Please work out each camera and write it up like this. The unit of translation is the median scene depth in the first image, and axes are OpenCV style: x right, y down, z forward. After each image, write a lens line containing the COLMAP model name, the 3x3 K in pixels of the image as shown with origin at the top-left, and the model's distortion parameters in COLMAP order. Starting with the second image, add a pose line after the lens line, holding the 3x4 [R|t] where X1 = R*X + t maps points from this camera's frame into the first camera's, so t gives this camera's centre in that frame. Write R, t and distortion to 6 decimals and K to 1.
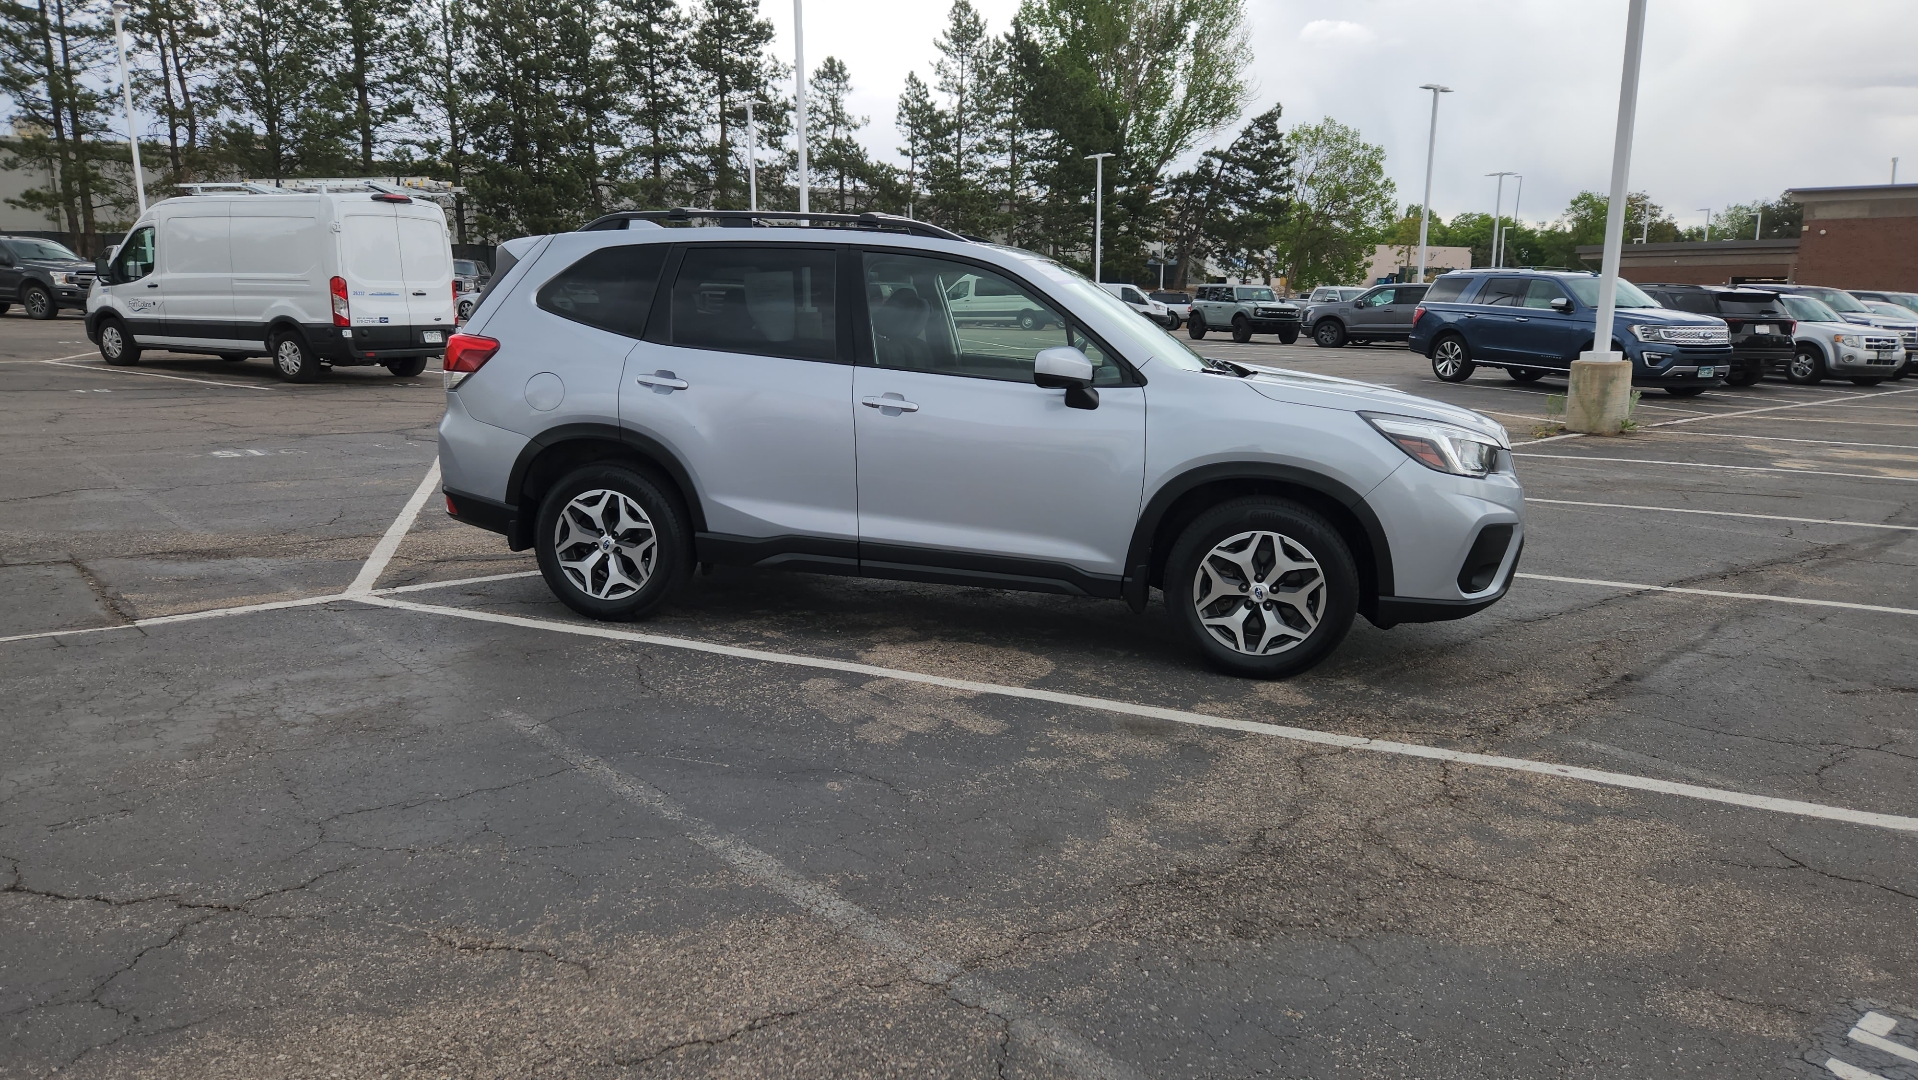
lens RADIAL K [[1281.0, 0, 919.6], [0, 1281.0, 535.5], [0, 0, 1]] dist [0.073293, -0.059849]
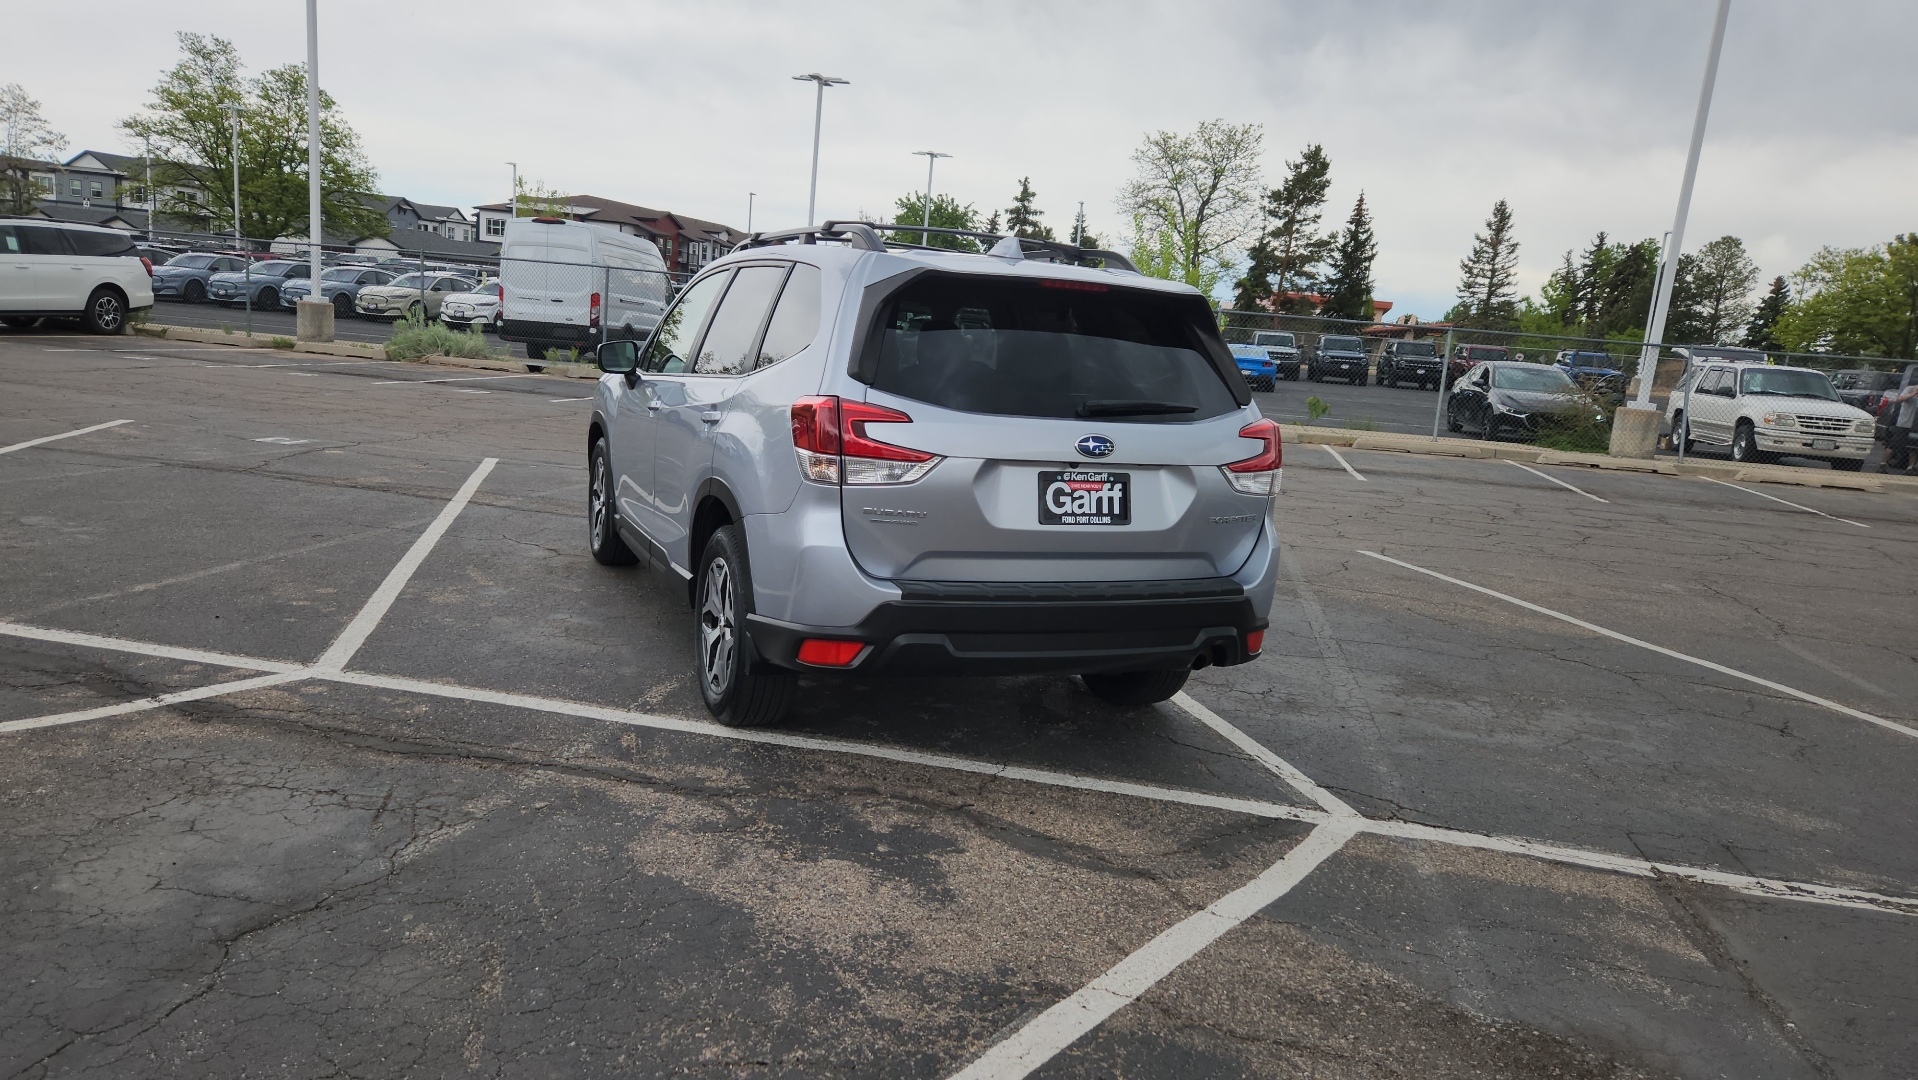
lens RADIAL K [[1281.0, 0, 914.6], [0, 1281.0, 550.9], [0, 0, 1]] dist [0.073293, -0.059849]
pose [[-0.592733, -0.209202, 0.777755, -0.858716], [0.054669, 0.952998, 0.298003, -0.326993], [-0.803542, 0.219155, -0.553437, 1.639862]]
